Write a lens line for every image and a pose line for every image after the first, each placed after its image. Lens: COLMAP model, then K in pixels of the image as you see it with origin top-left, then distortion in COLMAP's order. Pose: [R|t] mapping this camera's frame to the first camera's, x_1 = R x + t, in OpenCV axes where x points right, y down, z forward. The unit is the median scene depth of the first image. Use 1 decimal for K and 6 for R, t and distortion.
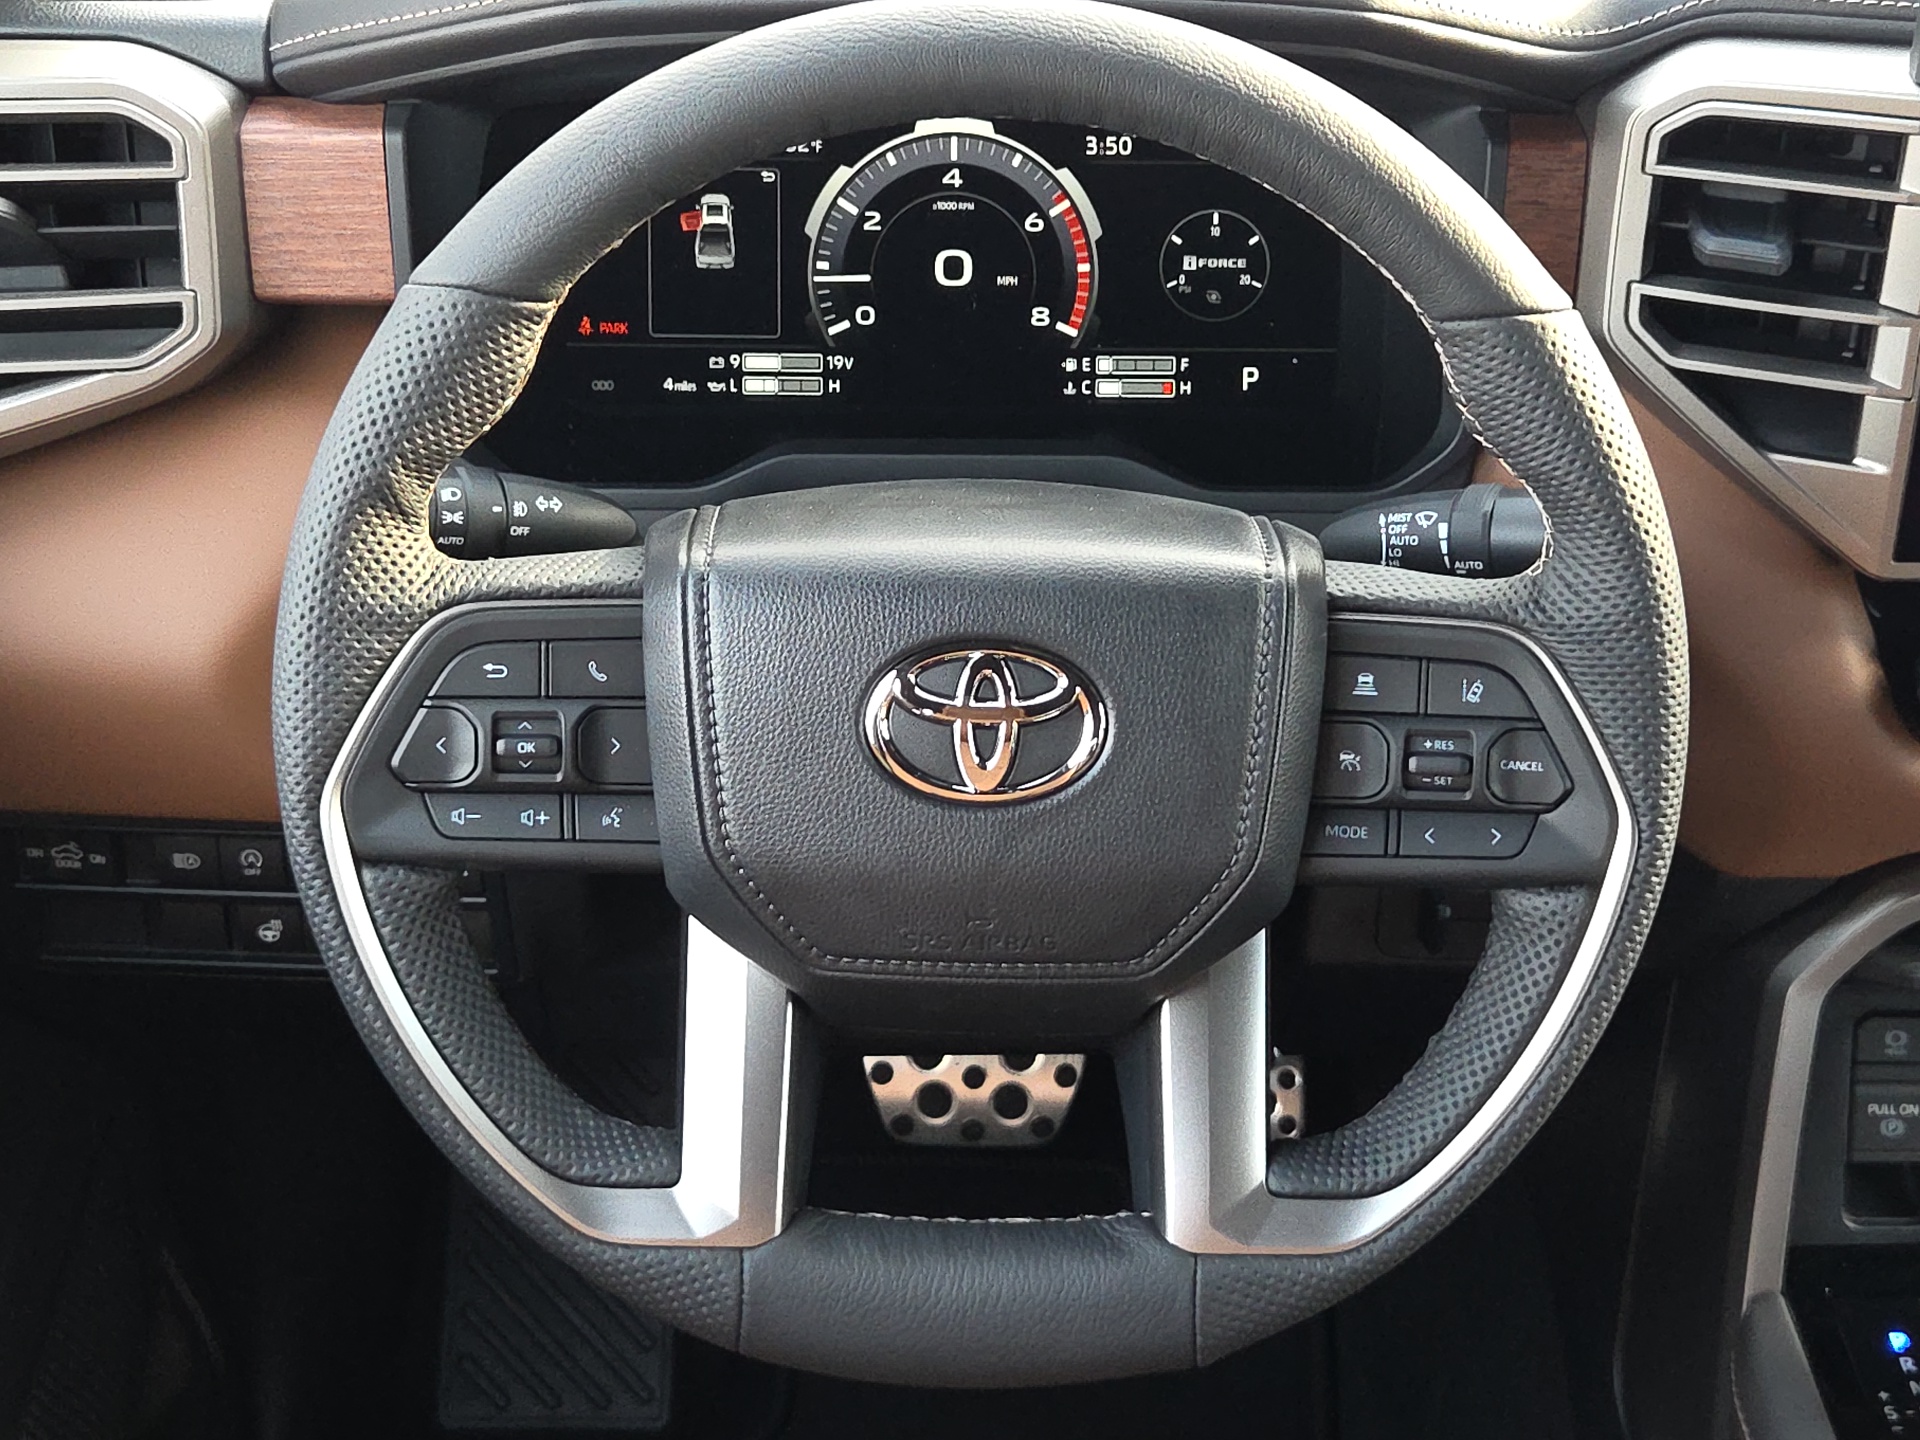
lens RADIAL K [[2854.3, 0, 965.9], [0, 2854.3, 715.2], [0, 0, 1]] dist [0.056161, 0.000000]
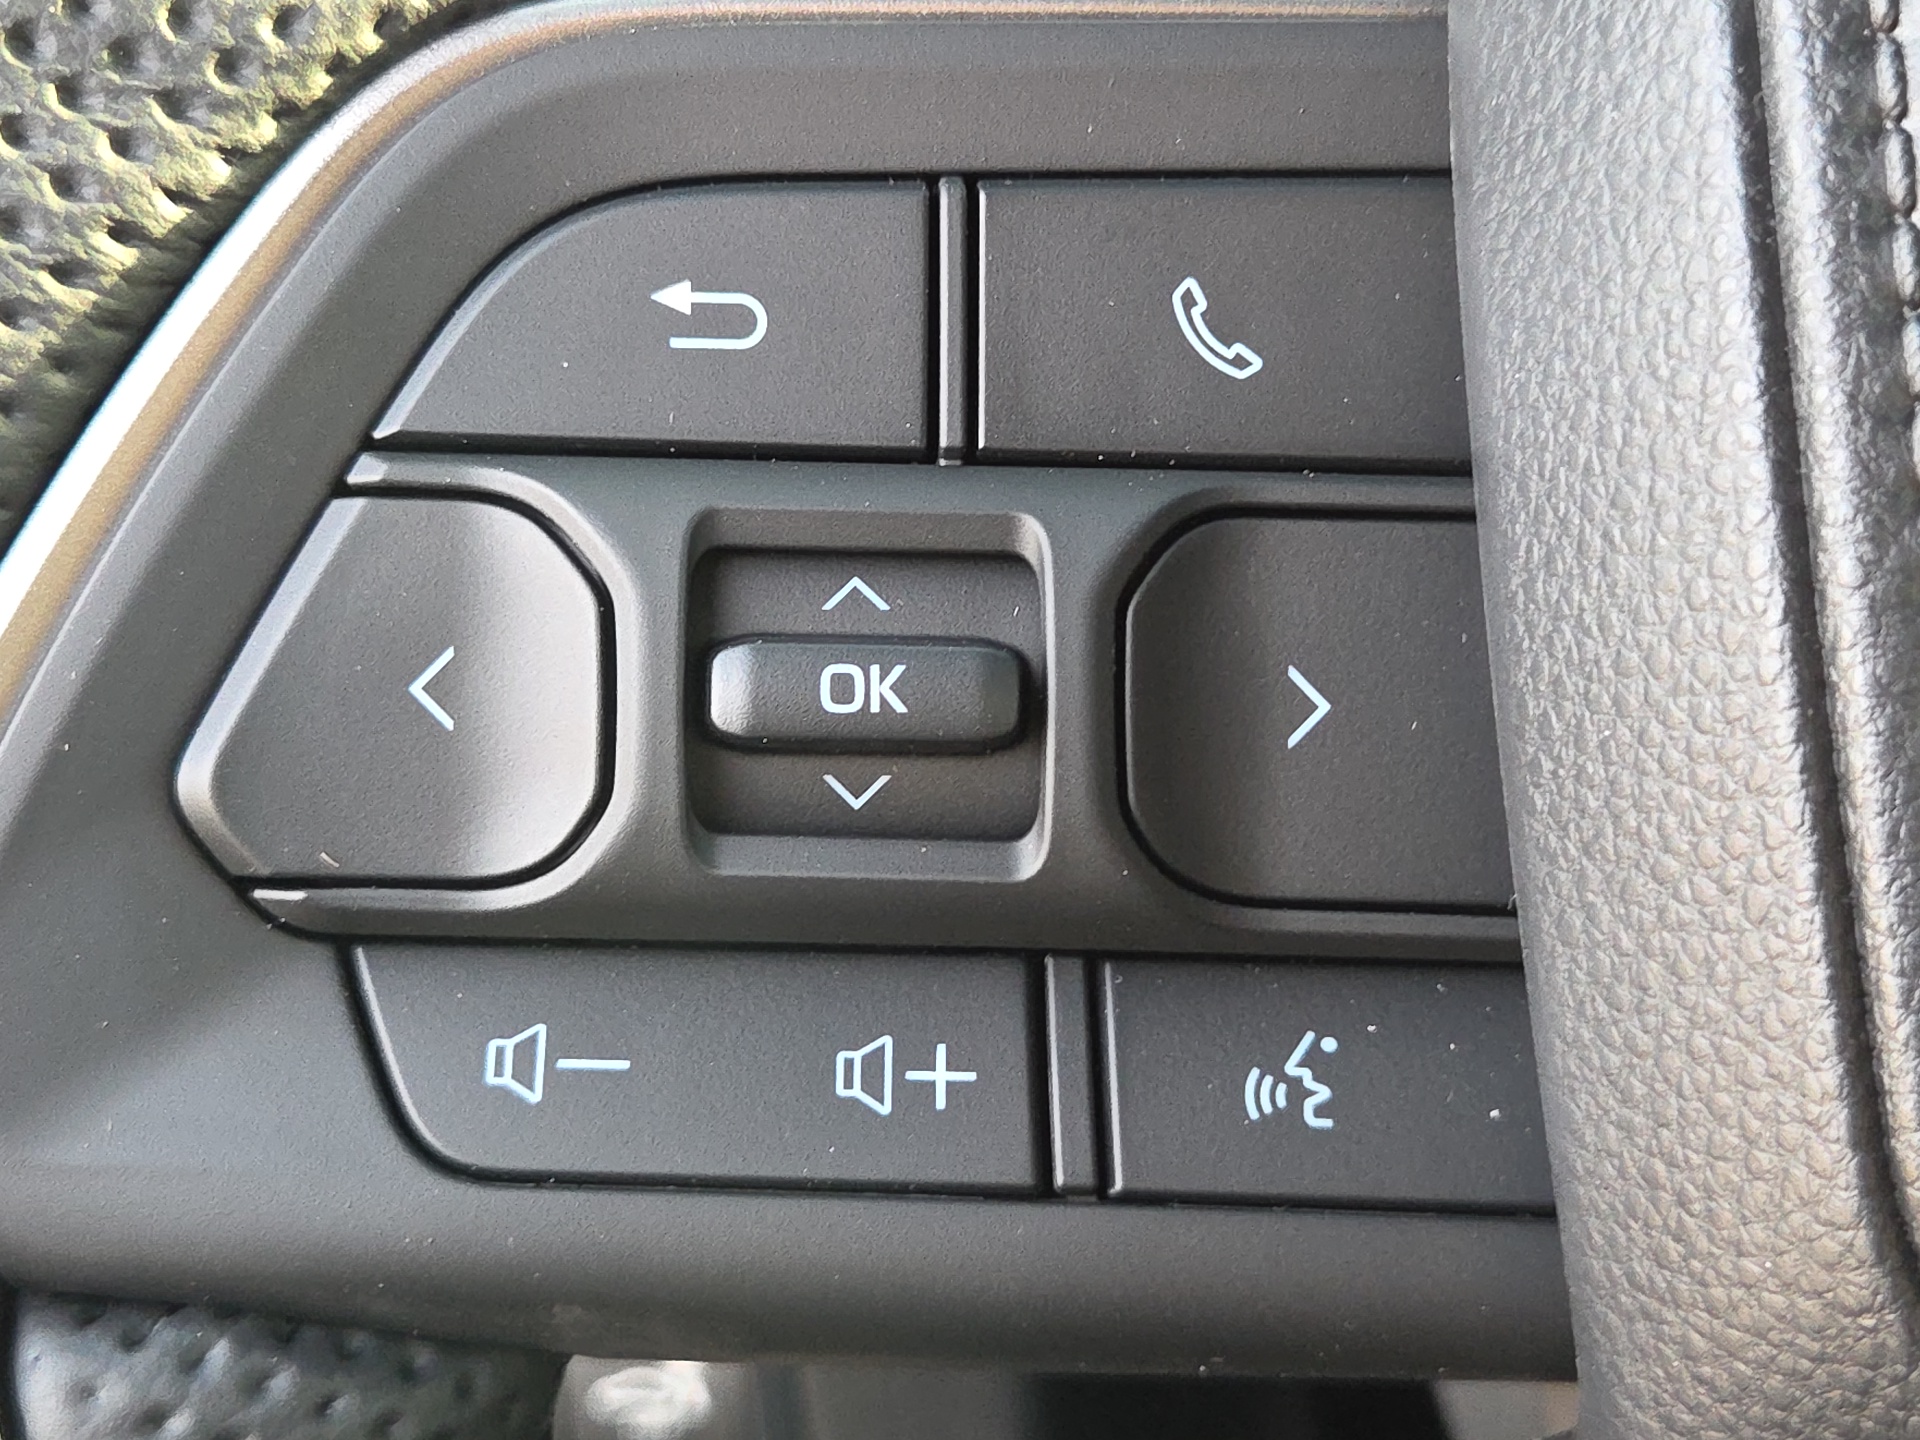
lens RADIAL K [[2979.2, 0, 957.2], [0, 2979.2, 716.6], [0, 0, 1]] dist [-0.018693, 0.000000]
pose [[0.994019, -0.022066, -0.106958, -0.120030], [0.002241, 0.983289, -0.182036, 0.046918], [0.109187, 0.180707, 0.977457, 0.766347]]
